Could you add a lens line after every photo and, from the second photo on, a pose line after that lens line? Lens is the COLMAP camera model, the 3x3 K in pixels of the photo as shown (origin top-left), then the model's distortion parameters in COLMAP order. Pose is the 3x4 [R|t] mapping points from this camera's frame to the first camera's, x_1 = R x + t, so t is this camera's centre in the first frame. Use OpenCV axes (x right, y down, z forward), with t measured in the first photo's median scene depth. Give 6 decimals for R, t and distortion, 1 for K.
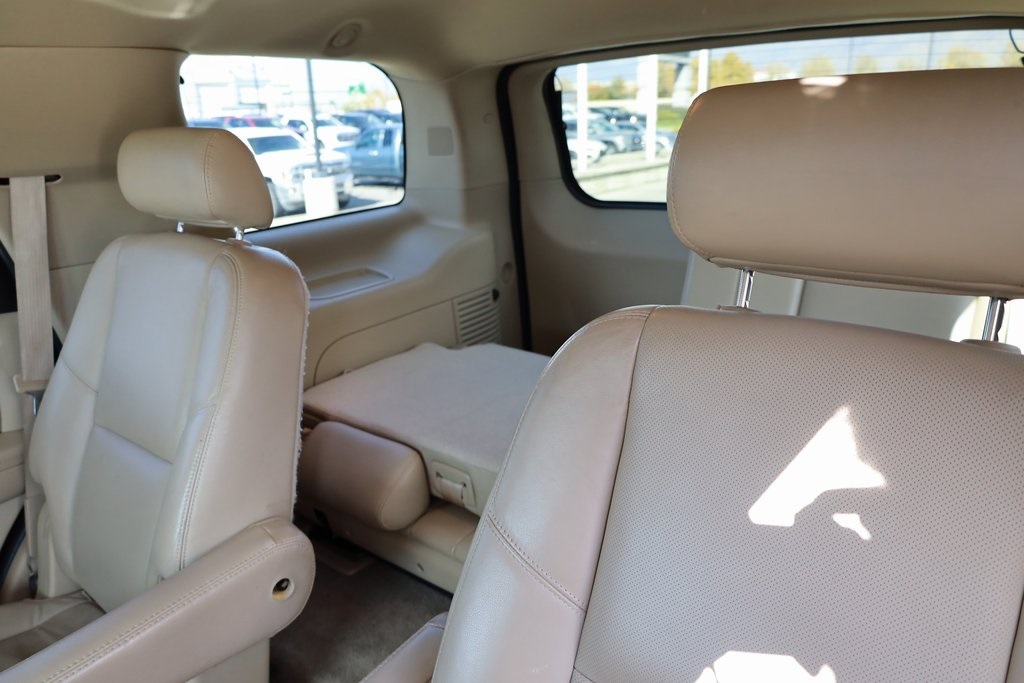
lens RADIAL K [[704.3, 0, 512.8], [0, 704.3, 340.1], [0, 0, 1]] dist [-0.011083, 0.002031]
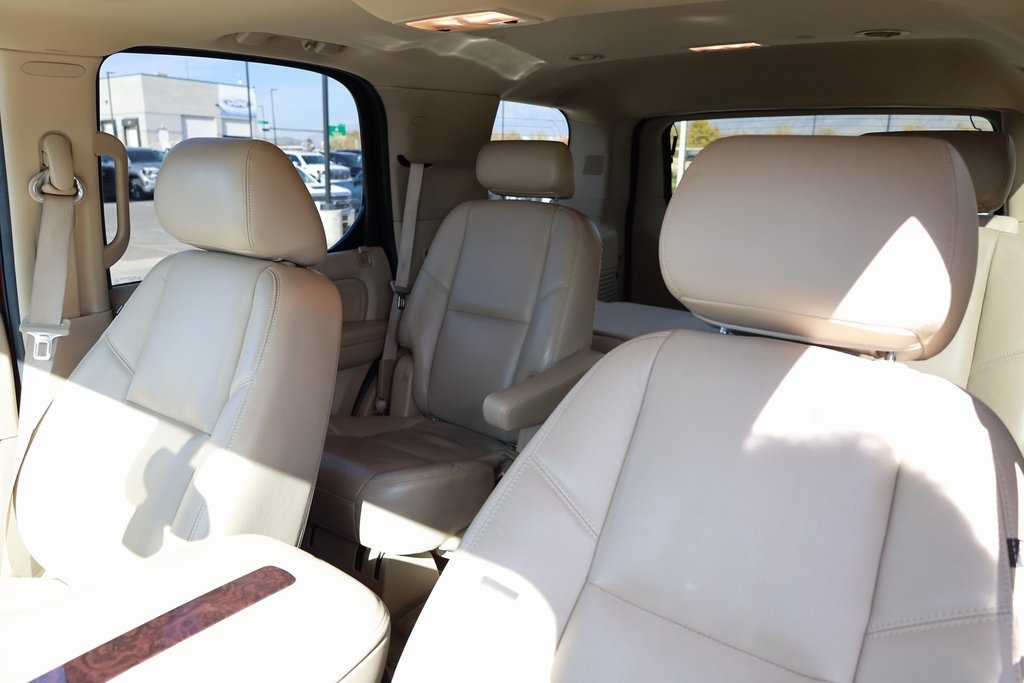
lens RADIAL K [[704.3, 0, 511.5], [0, 704.3, 343.5], [0, 0, 1]] dist [-0.011083, 0.002031]
pose [[0.997585, 0.045875, 0.052157, -0.331797], [-0.042560, 0.997107, -0.062985, 0.187136], [-0.054895, 0.060614, 0.996651, -0.429027]]
